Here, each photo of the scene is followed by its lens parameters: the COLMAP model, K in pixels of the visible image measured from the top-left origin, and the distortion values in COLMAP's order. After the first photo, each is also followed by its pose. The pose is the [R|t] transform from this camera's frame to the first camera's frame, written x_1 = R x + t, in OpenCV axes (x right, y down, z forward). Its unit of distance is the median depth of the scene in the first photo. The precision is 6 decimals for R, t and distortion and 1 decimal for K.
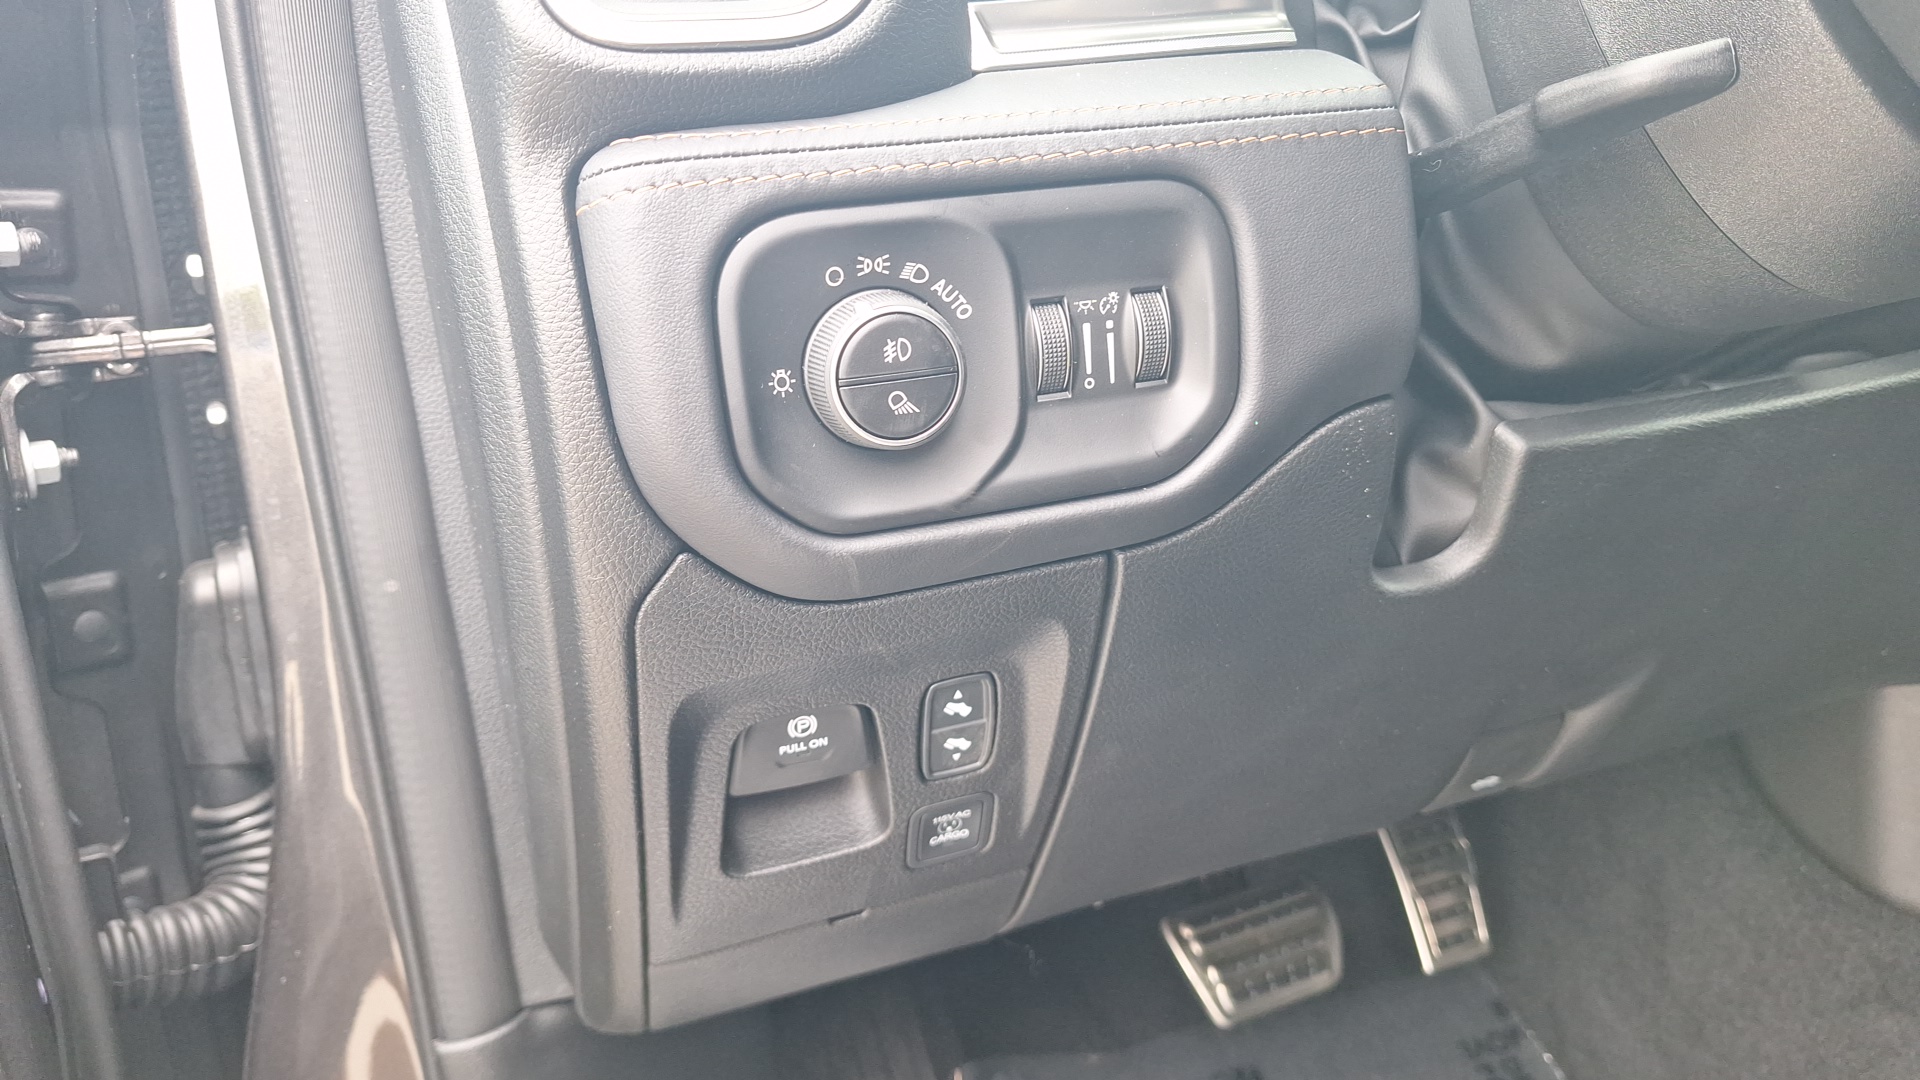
lens RADIAL K [[1297.7, 0, 960.0], [0, 1297.7, 540.0], [0, 0, 1]] dist [0.073447, -0.085021]
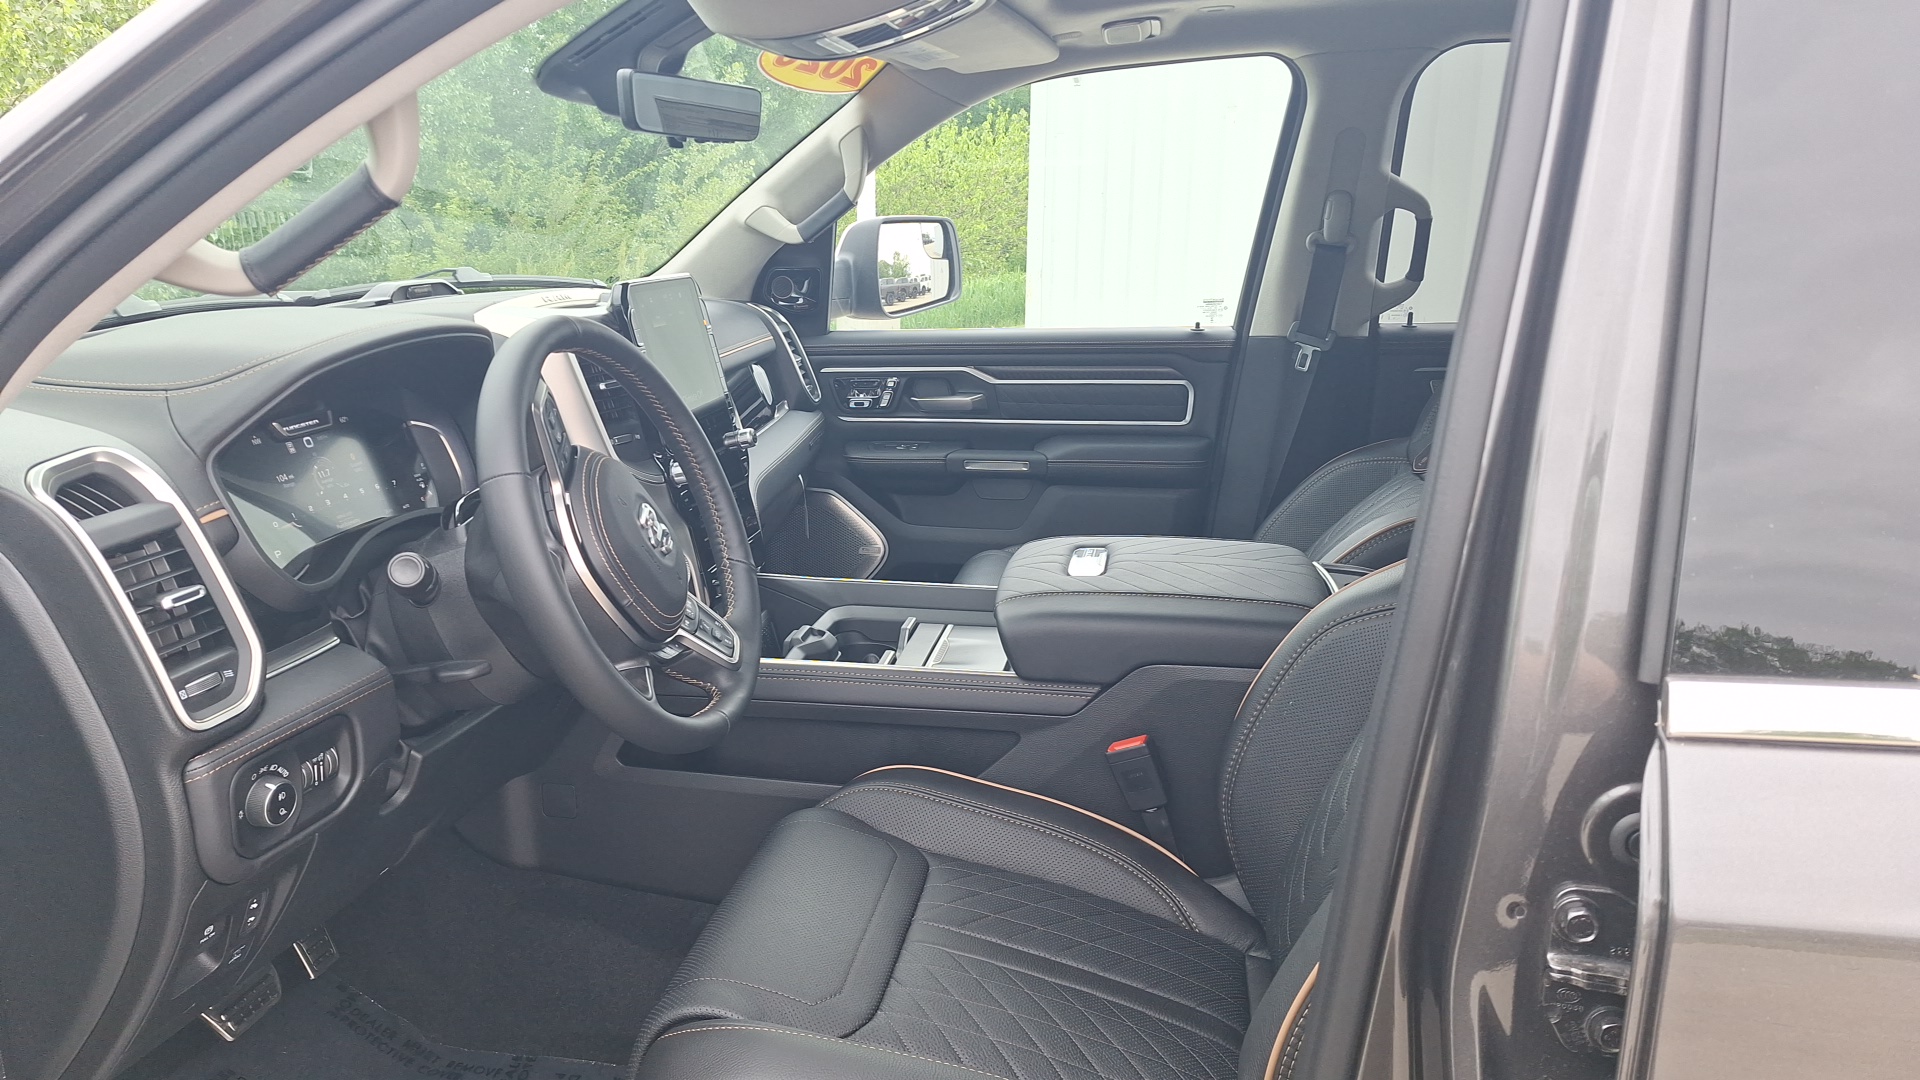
lens RADIAL K [[1297.7, 0, 960.0], [0, 1297.7, 540.0], [0, 0, 1]] dist [0.073447, -0.085021]
pose [[0.519375, -0.090702, 0.849719, -1.387312], [0.105235, 0.993571, 0.041734, -0.540643], [-0.848042, 0.067744, 0.525581, -1.595859]]
